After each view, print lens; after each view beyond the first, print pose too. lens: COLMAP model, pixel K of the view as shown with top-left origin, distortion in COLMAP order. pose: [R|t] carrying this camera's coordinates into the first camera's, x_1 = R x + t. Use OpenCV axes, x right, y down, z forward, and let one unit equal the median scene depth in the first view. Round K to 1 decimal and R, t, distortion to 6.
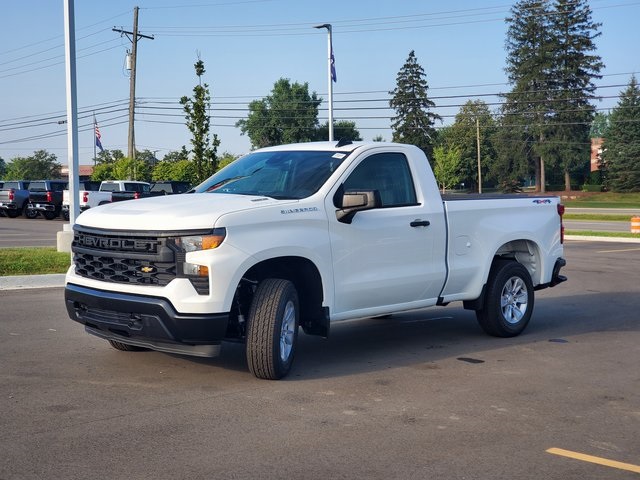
lens RADIAL K [[978.2, 0, 320.3], [0, 978.2, 240.6], [0, 0, 1]] dist [0.037909, 0.000000]
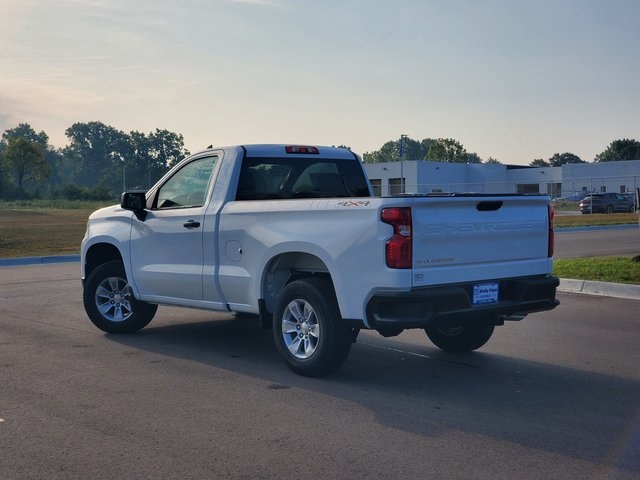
lens RADIAL K [[978.2, 0, 320.2], [0, 978.2, 239.1], [0, 0, 1]] dist [0.037909, 0.000000]
pose [[-0.122475, 0.063095, -0.990464, 1.153110], [-0.008141, 0.997880, 0.064574, -0.073122], [0.992438, 0.015972, -0.121701, 1.339731]]
